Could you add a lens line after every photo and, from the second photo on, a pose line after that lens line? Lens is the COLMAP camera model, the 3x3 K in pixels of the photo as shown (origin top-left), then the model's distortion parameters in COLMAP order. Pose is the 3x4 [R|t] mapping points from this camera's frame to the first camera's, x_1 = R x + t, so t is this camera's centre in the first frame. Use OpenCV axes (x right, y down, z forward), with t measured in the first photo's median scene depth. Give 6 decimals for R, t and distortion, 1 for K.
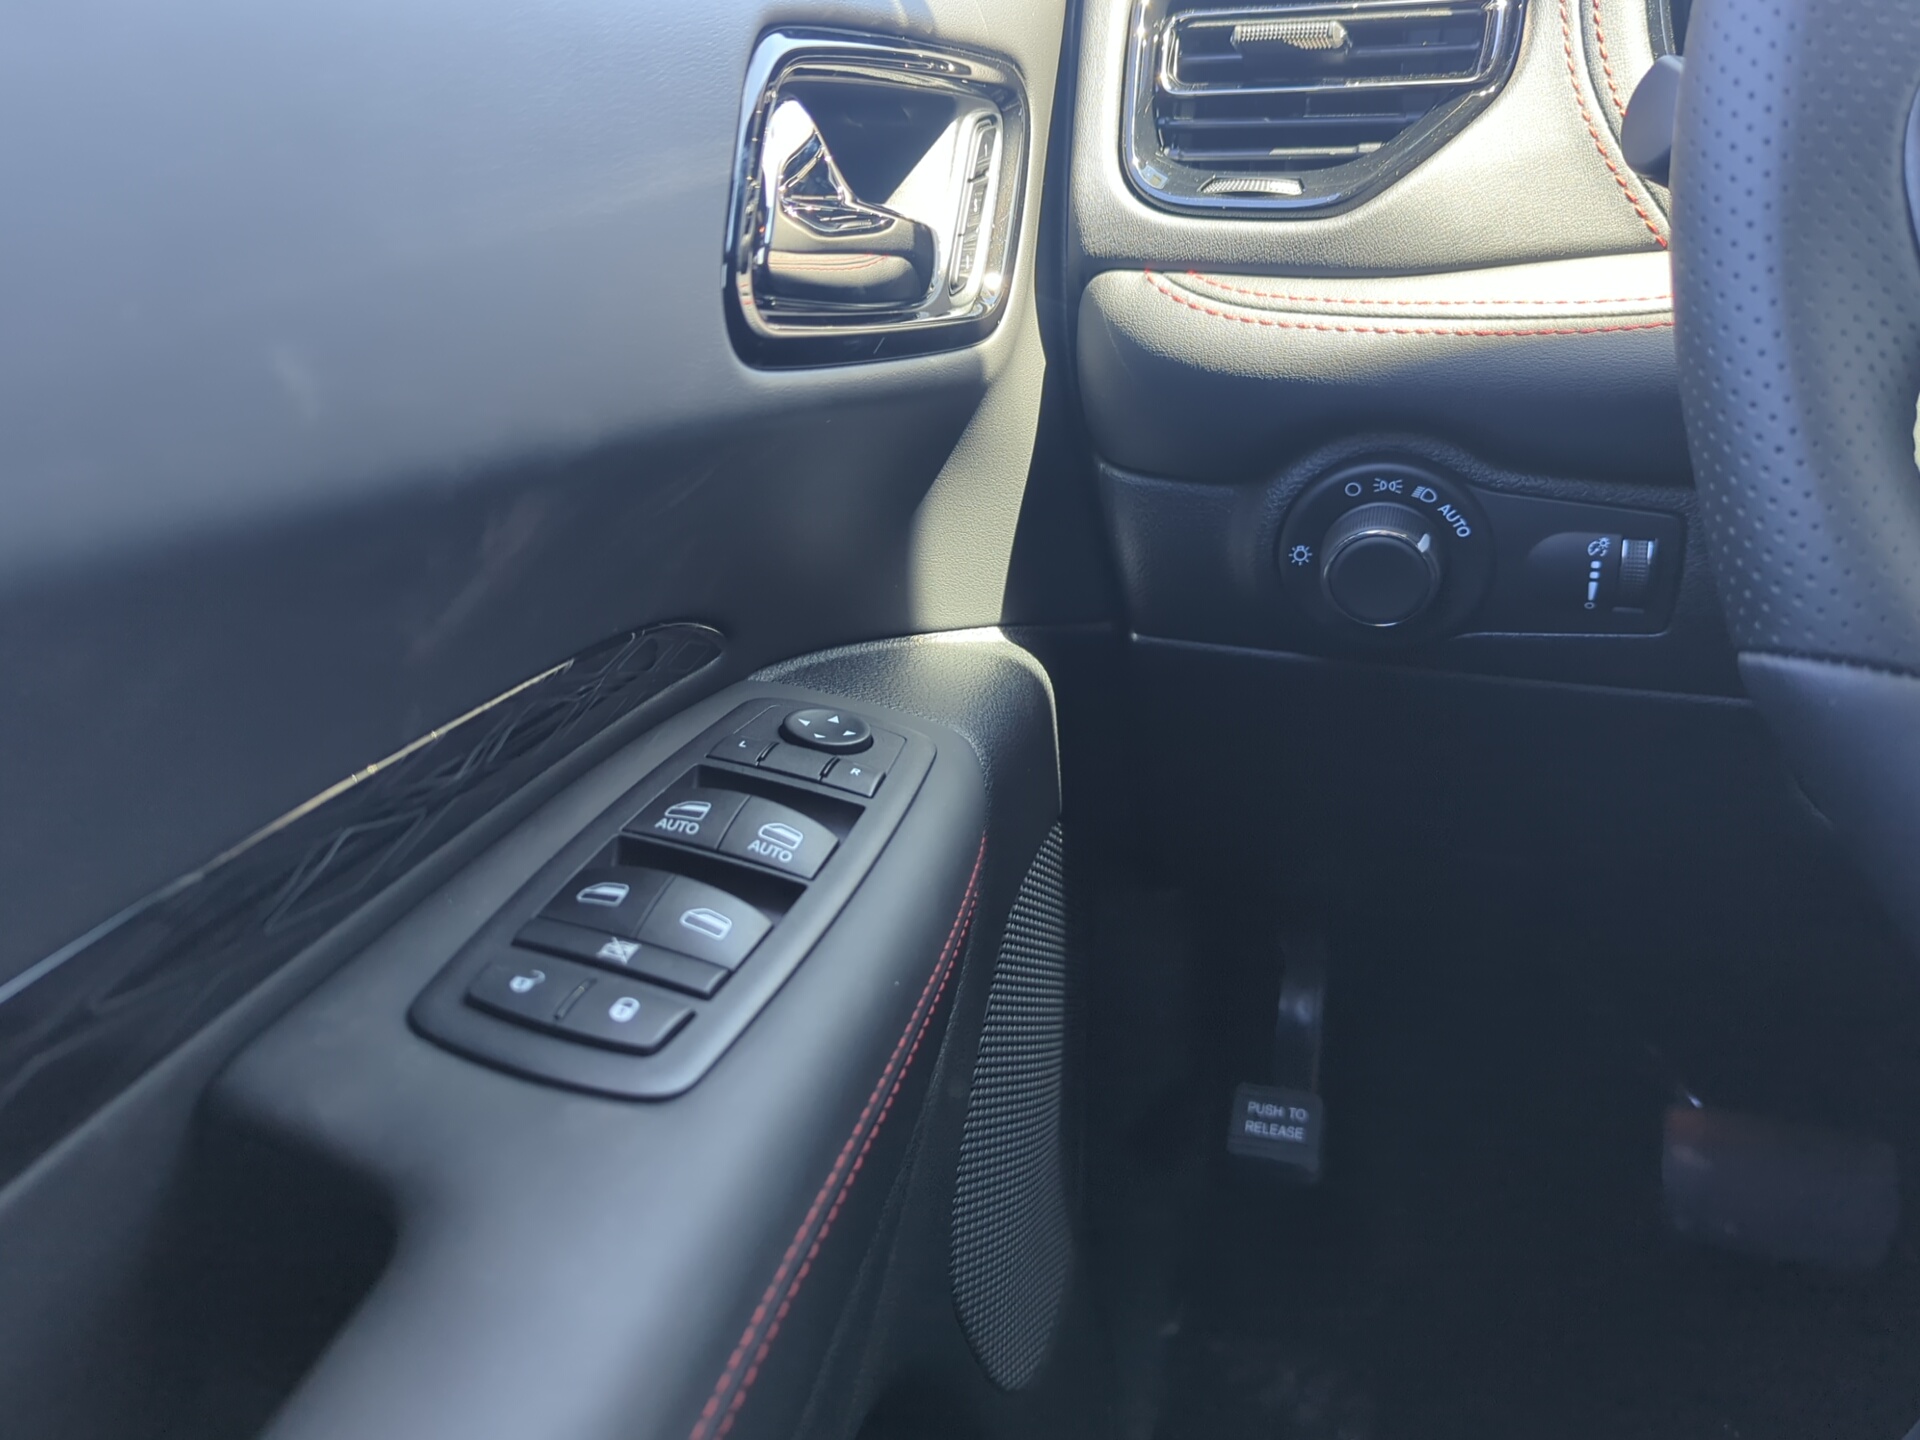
lens RADIAL K [[1665.5, 0, 970.2], [0, 1665.5, 678.2], [0, 0, 1]] dist [0.000725, -0.006053]
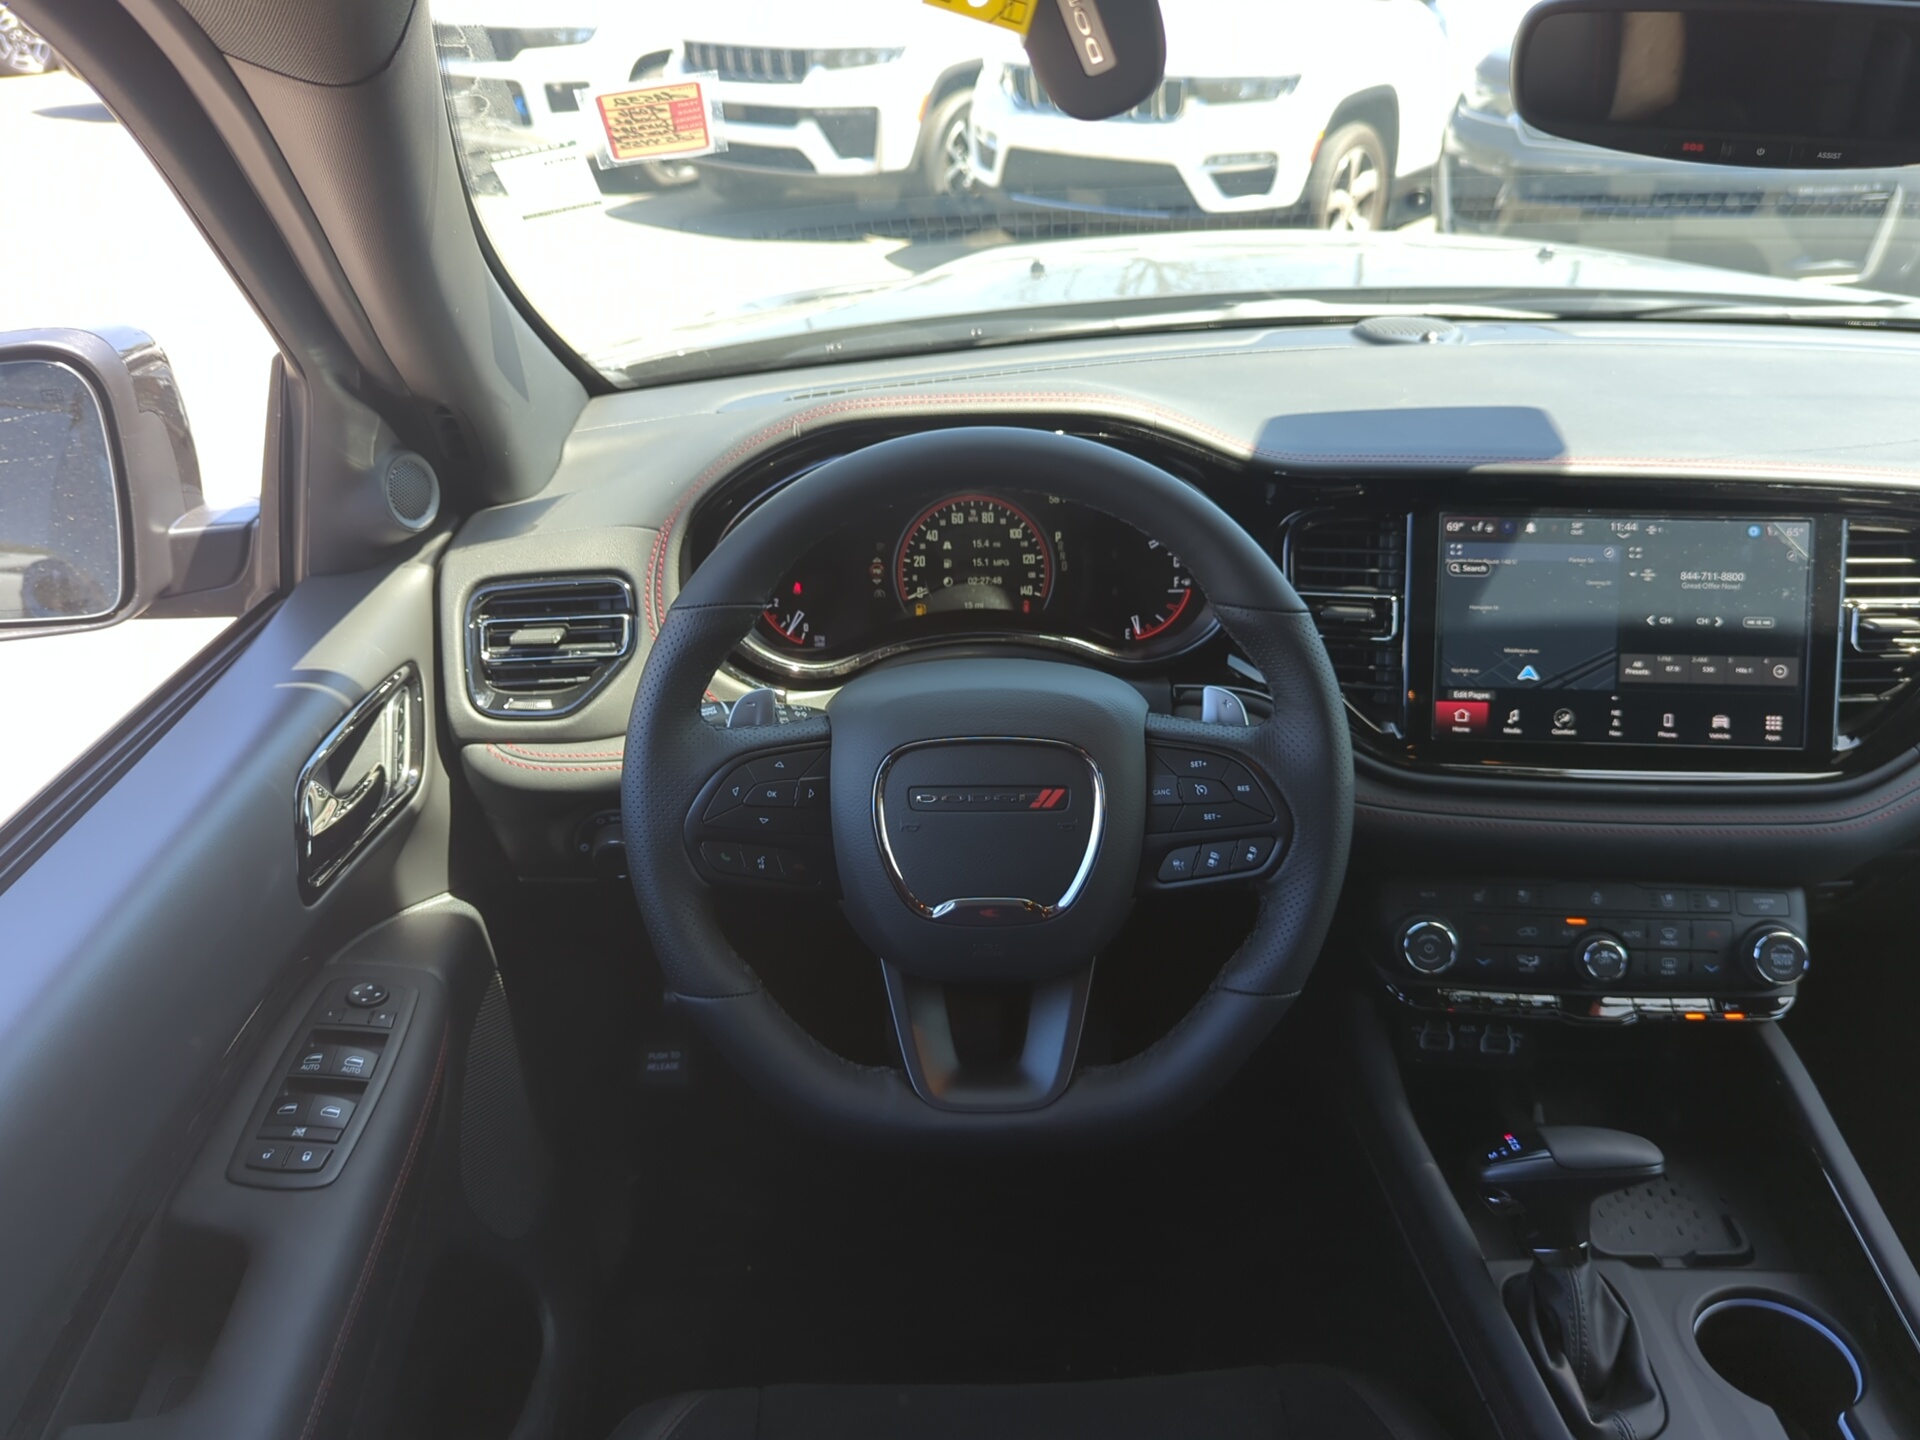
lens RADIAL K [[1543.2, 0, 973.4], [0, 1543.2, 697.8], [0, 0, 1]] dist [0.066986, -0.070248]
pose [[0.951942, -0.152415, 0.265660, 0.204155], [0.124386, 0.985022, 0.119414, -0.530914], [-0.279882, -0.080631, 0.956642, -1.287120]]
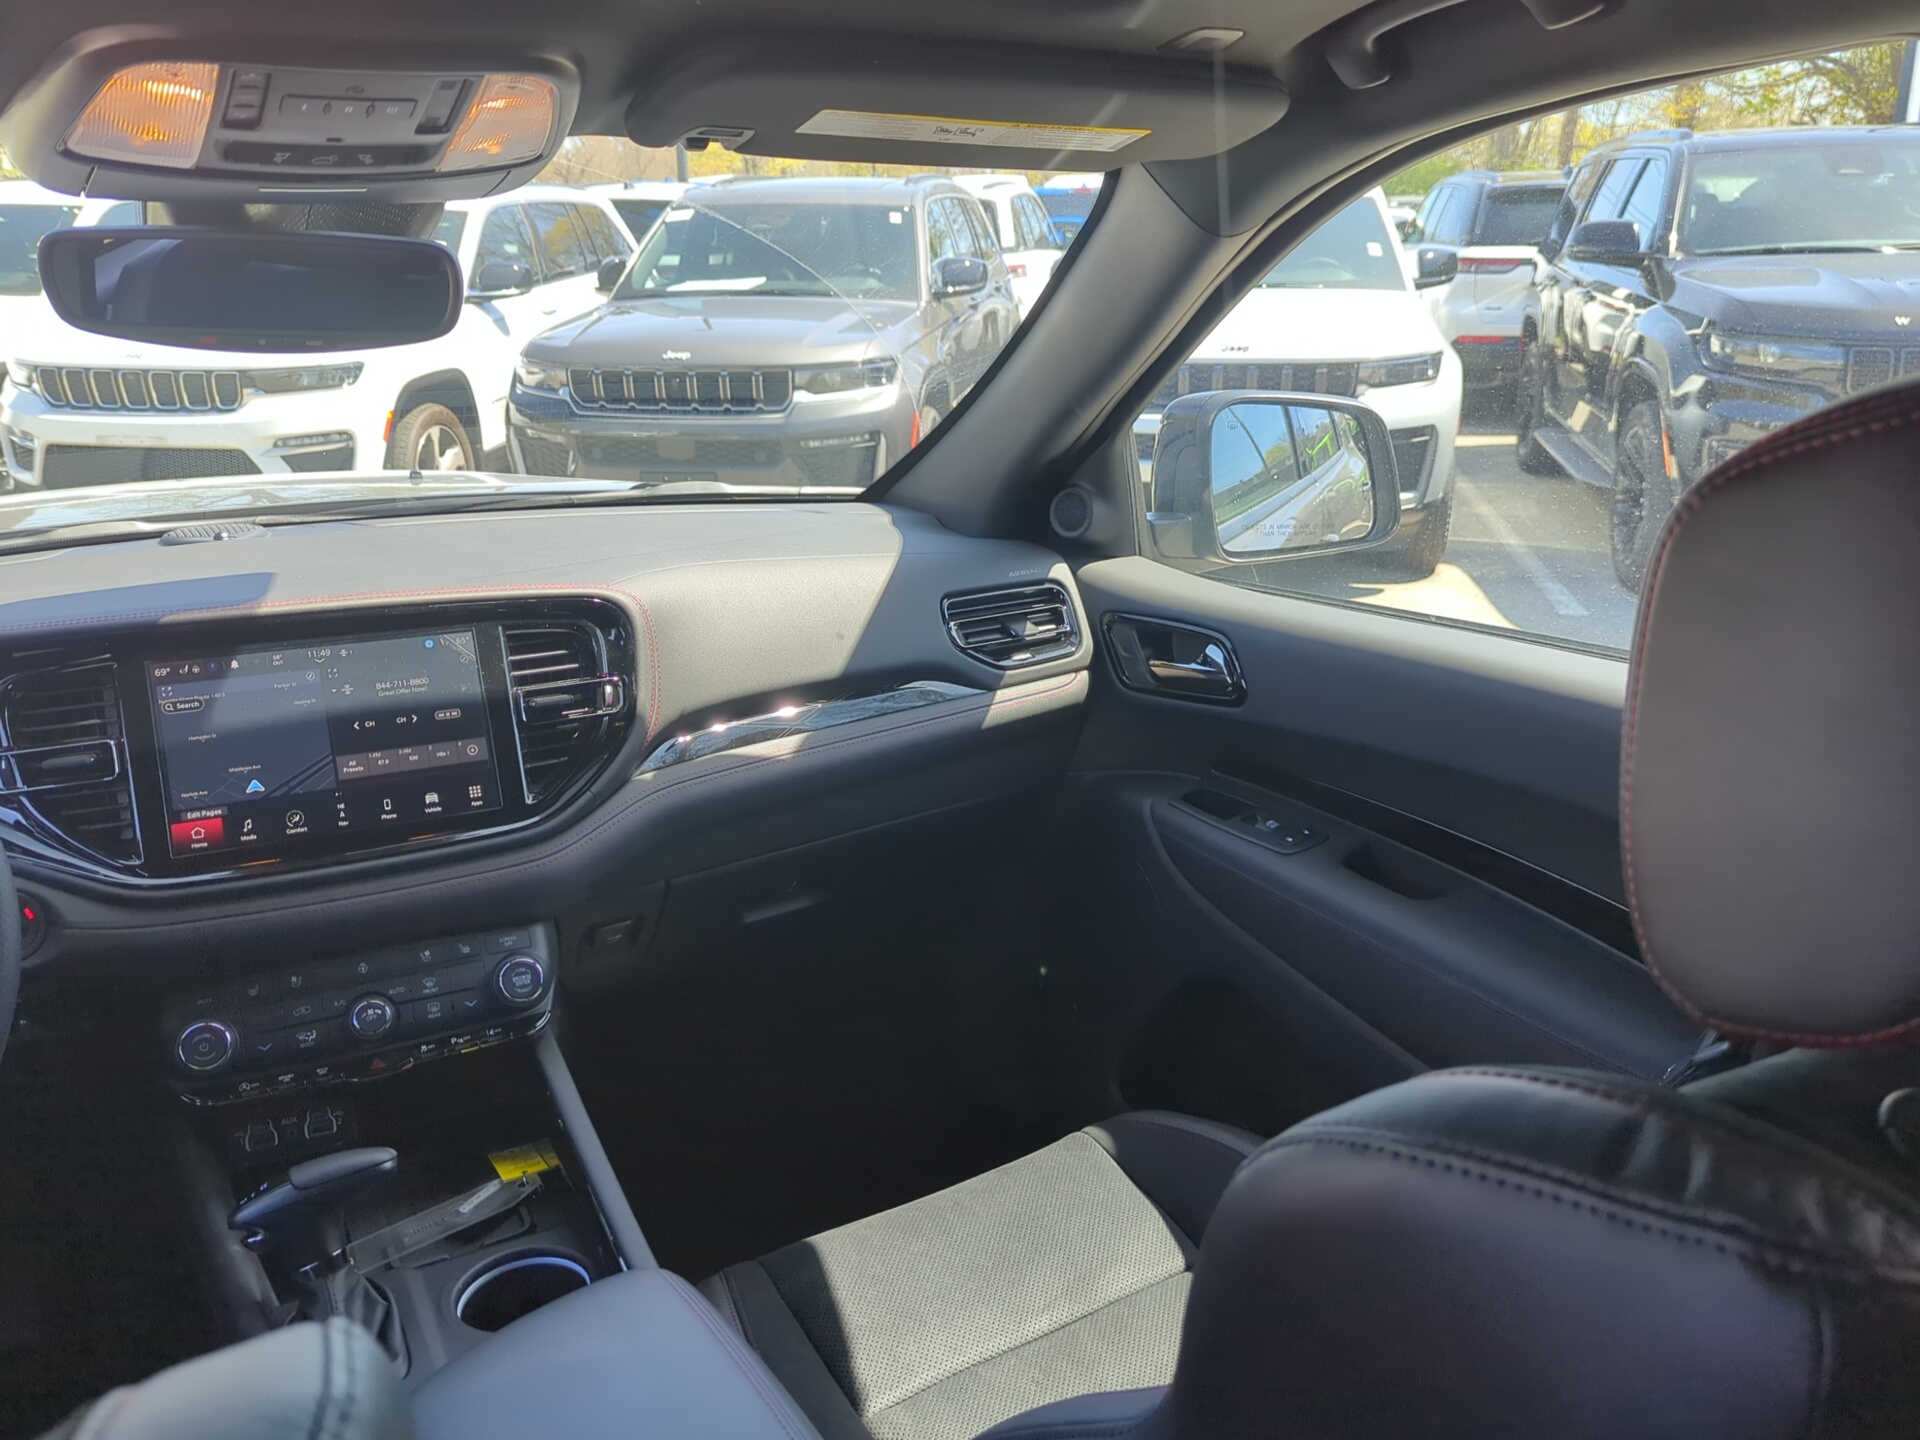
lens RADIAL K [[1543.2, 0, 973.4], [0, 1543.2, 697.8], [0, 0, 1]] dist [0.066986, -0.070248]
pose [[0.677361, -0.228943, 0.699119, 0.600710], [0.273635, 0.960562, 0.049439, -0.134870], [-0.682866, 0.157815, 0.713294, -2.070639]]
